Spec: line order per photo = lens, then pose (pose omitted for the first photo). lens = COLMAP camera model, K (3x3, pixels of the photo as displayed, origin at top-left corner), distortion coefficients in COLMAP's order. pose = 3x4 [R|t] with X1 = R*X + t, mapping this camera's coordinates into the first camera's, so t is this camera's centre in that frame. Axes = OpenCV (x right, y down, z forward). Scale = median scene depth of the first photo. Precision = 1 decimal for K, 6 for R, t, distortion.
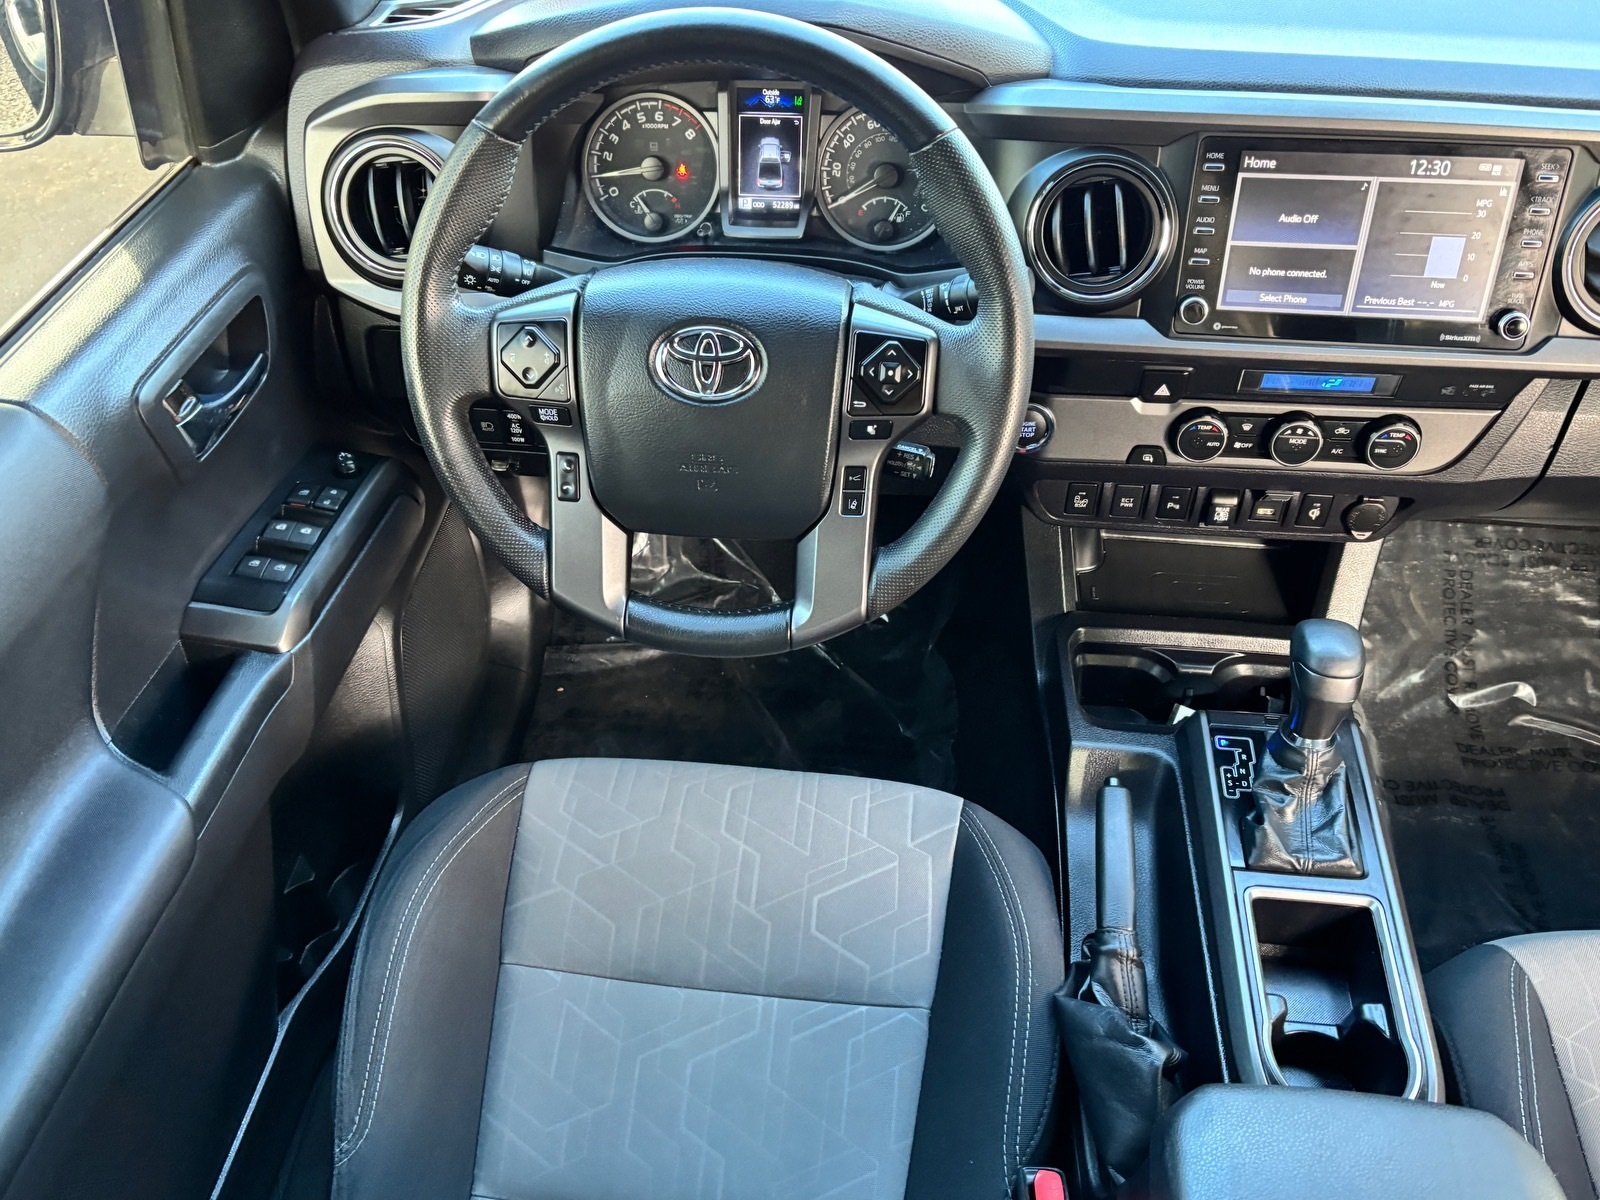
lens RADIAL K [[1281.6, 0, 792.8], [0, 1281.6, 609.7], [0, 0, 1]] dist [0.037447, -0.033825]
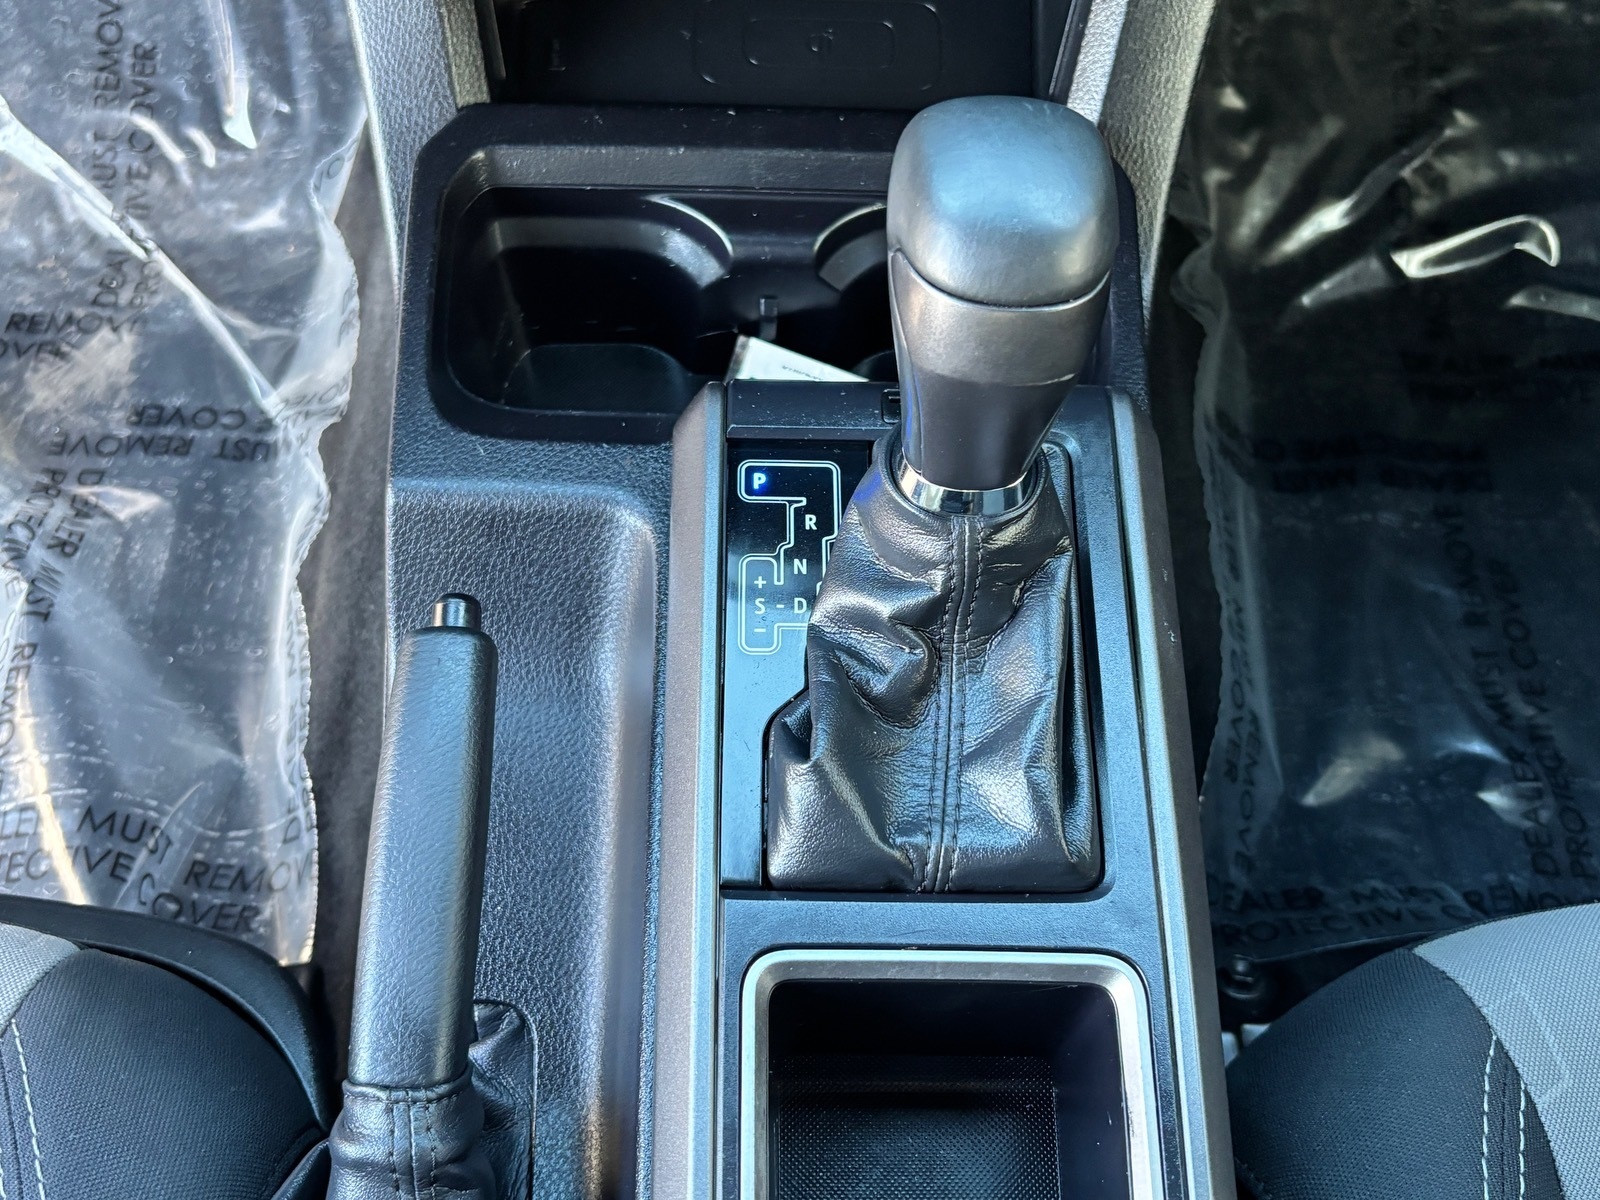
lens RADIAL K [[1639.0, 0, 800.0], [0, 1639.0, 624.4], [0, 0, 1]] dist [-0.000580, 0.000000]
pose [[0.990537, -0.076811, 0.113735, 0.291842], [0.039964, 0.954231, 0.296387, 0.010818], [-0.131295, -0.289038, 0.948272, 0.571460]]
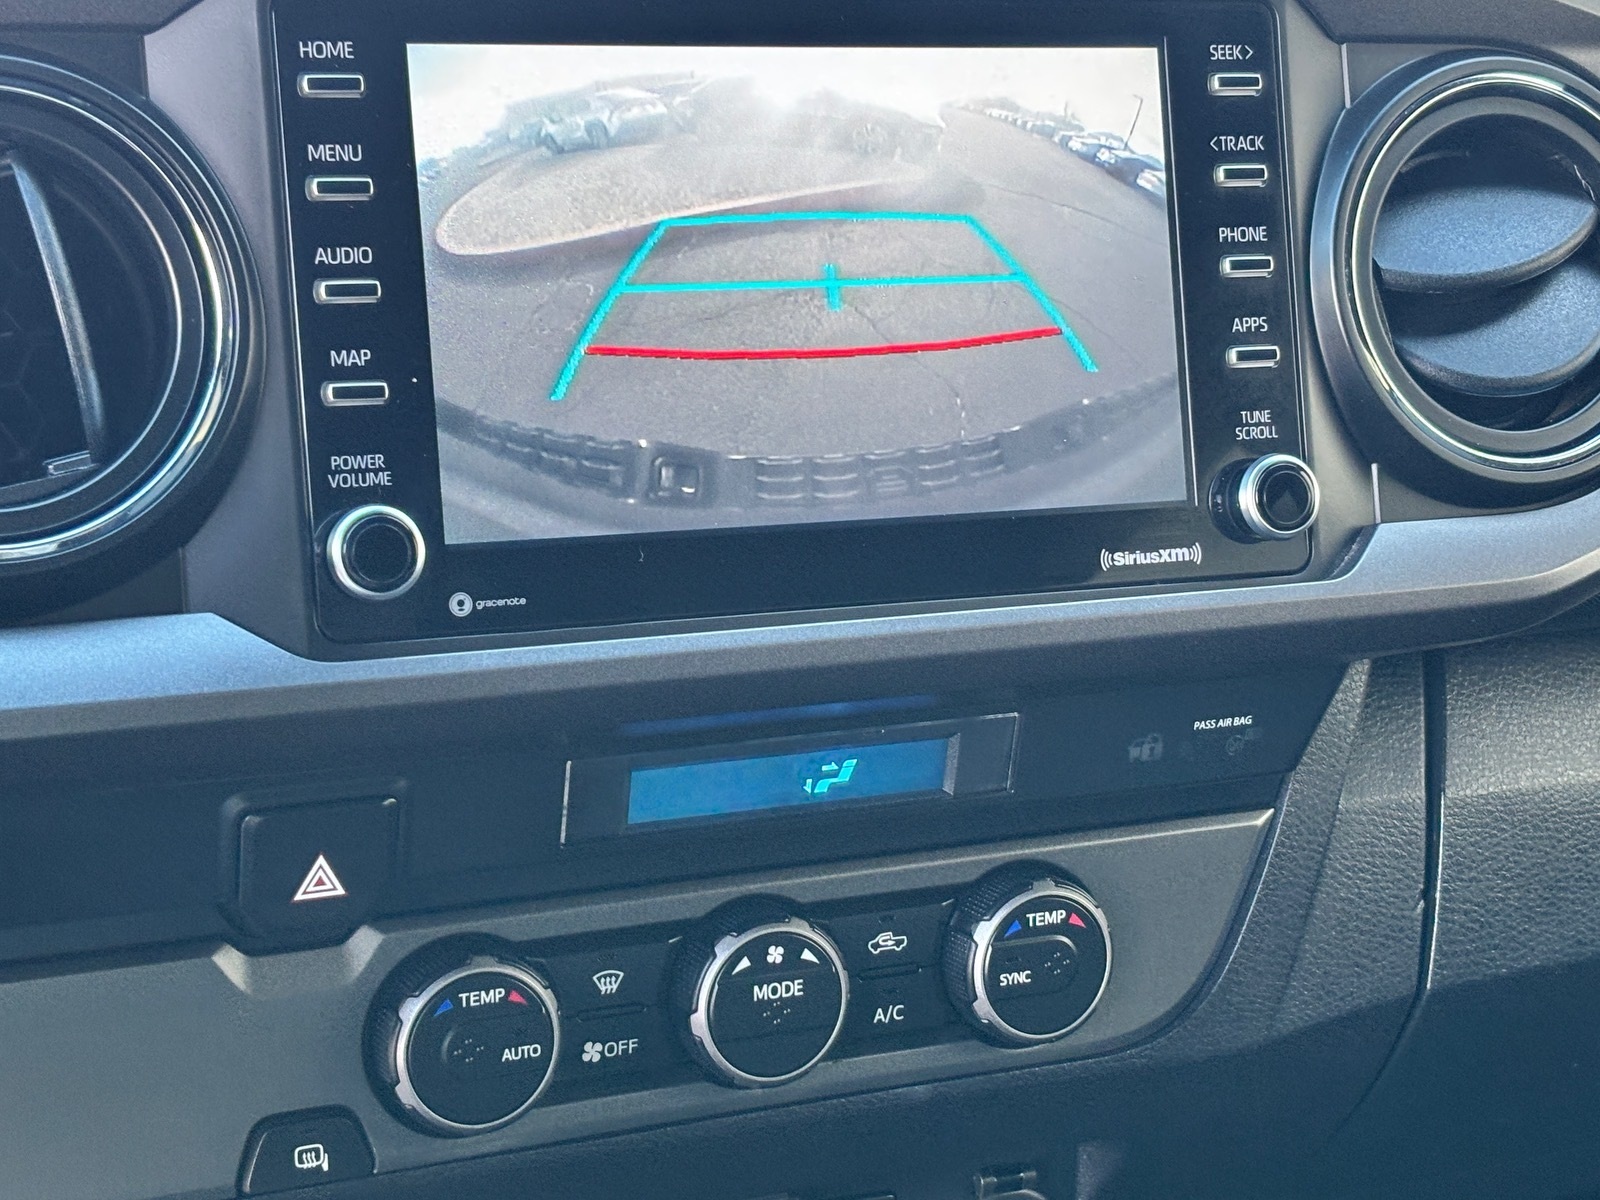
lens RADIAL K [[3027.2, 0, 806.1], [0, 3027.2, 583.2], [0, 0, 1]] dist [0.217257, 0.000000]
pose [[0.854144, -0.079394, 0.513941, 0.039490], [0.301088, 0.881288, -0.364250, 0.045347], [-0.424011, 0.465863, 0.776651, 0.394715]]
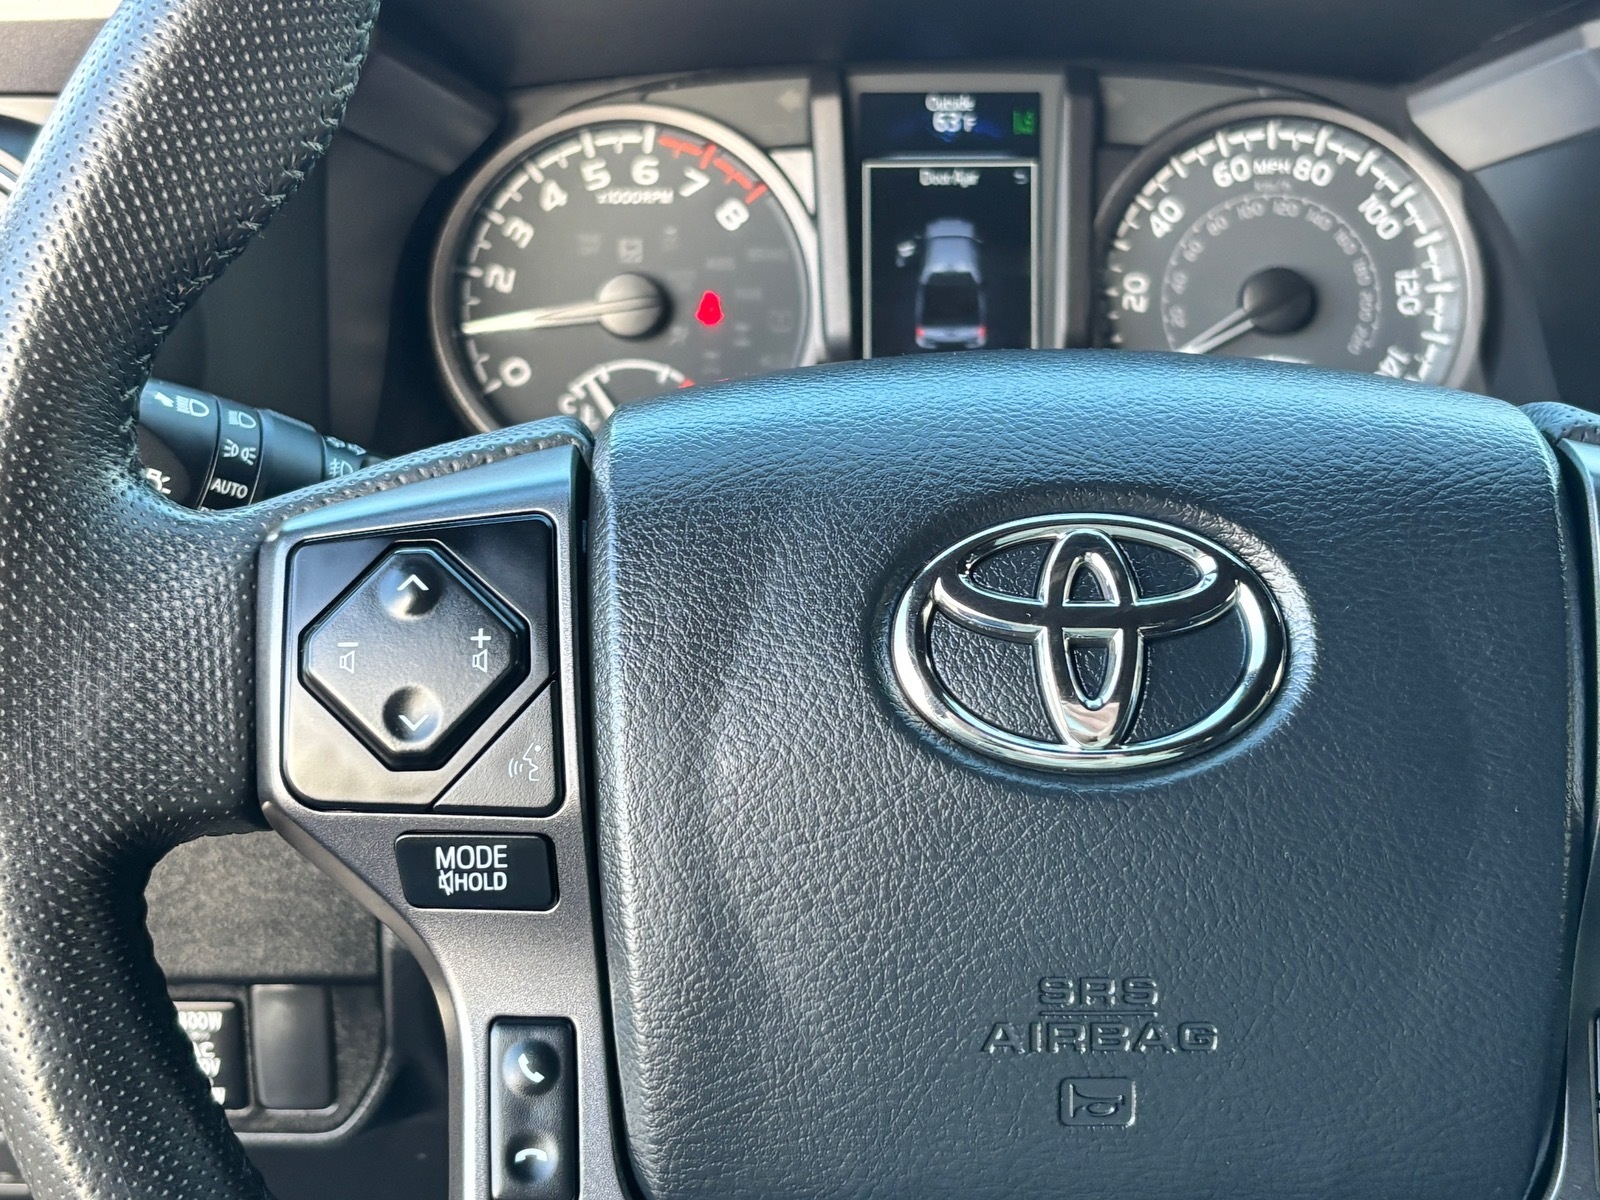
lens RADIAL K [[2400.5, 0, 804.5], [0, 2400.5, 601.2], [0, 0, 1]] dist [0.131185, 0.000000]
pose [[0.993071, -0.028918, 0.113902, -0.144984], [0.069830, 0.924784, -0.374030, -0.010384], [-0.094519, 0.379392, 0.920396, 0.422703]]
